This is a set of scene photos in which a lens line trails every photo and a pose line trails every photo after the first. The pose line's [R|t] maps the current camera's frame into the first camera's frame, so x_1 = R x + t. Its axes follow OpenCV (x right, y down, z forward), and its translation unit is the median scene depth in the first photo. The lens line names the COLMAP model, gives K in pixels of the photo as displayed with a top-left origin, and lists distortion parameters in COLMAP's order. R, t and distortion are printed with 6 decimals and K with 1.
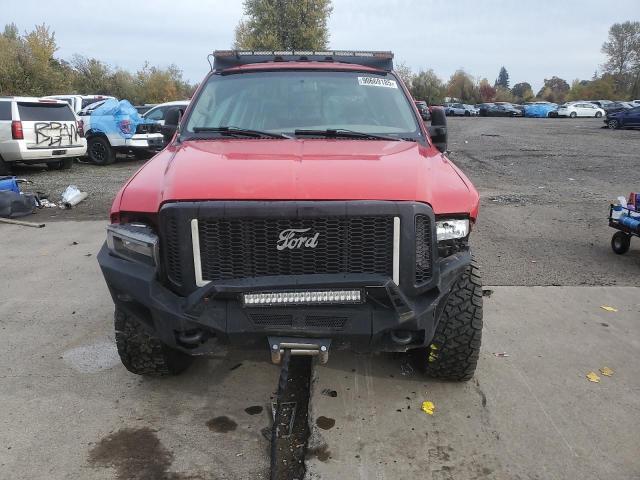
lens RADIAL K [[500.4, 0, 316.9], [0, 500.4, 242.0], [0, 0, 1]] dist [0.010981, -0.006801]
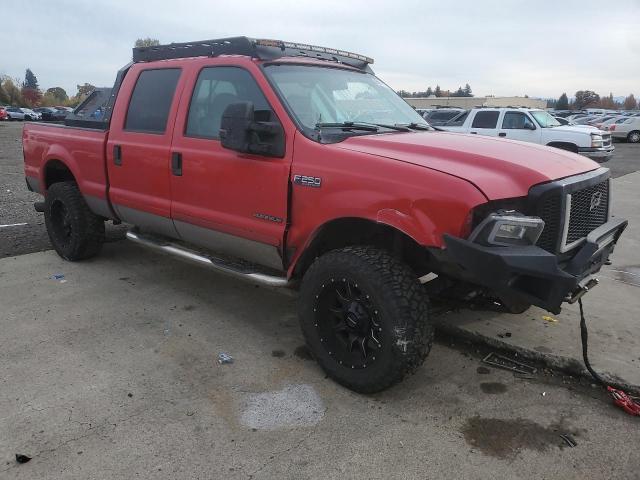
lens RADIAL K [[500.4, 0, 317.8], [0, 500.4, 234.8], [0, 0, 1]] dist [0.010981, -0.006801]
pose [[0.656052, -0.161619, 0.737208, -1.156937], [0.179962, 0.982126, 0.055163, -0.092828], [-0.732946, 0.096479, 0.673411, 0.491681]]
